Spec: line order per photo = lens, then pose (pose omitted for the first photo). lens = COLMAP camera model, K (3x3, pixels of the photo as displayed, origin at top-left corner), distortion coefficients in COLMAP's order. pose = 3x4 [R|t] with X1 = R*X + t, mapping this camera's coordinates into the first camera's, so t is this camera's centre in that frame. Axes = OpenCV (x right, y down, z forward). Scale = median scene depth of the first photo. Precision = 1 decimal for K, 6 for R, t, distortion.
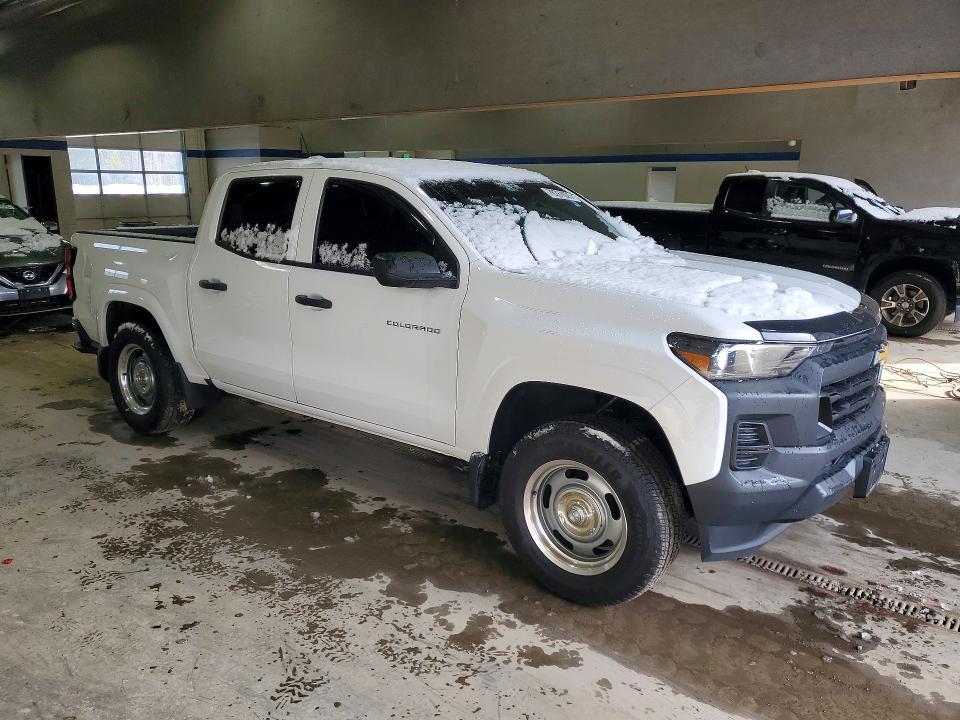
lens RADIAL K [[721.4, 0, 480.0], [0, 721.4, 360.0], [0, 0, 1]] dist [0.004289, 0.002140]
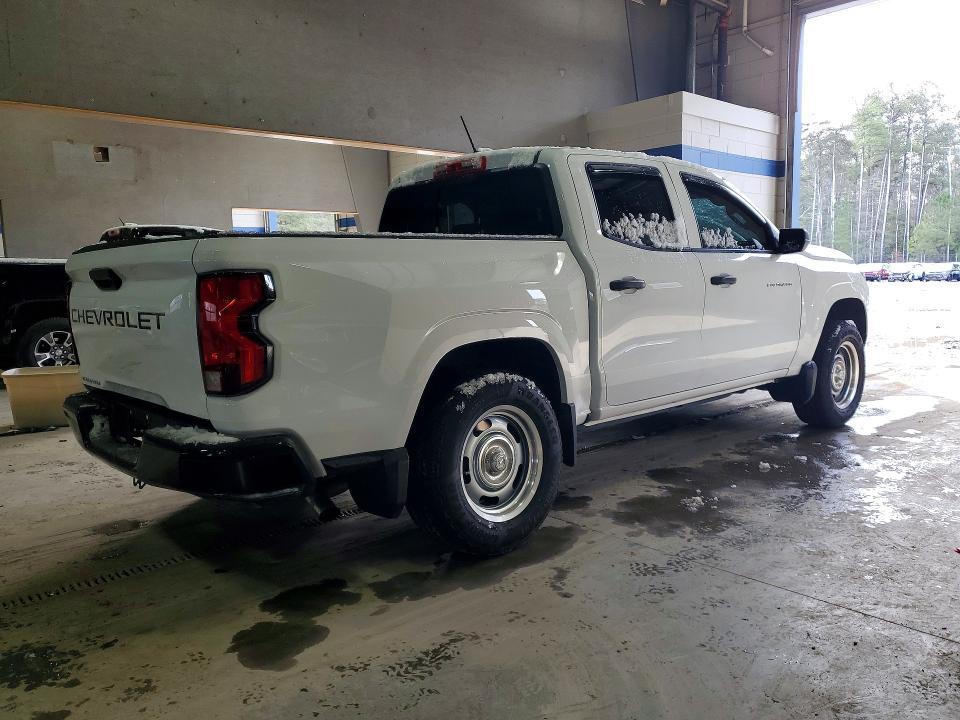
lens RADIAL K [[732.3, 0, 480.0], [0, 732.3, 360.0], [0, 0, 1]] dist [0.054923, -0.000506]
pose [[0.206714, -0.134464, 0.969117, -1.263817], [0.260241, 0.962386, 0.078021, -0.132647], [-0.943156, 0.236076, 0.233932, 0.999608]]
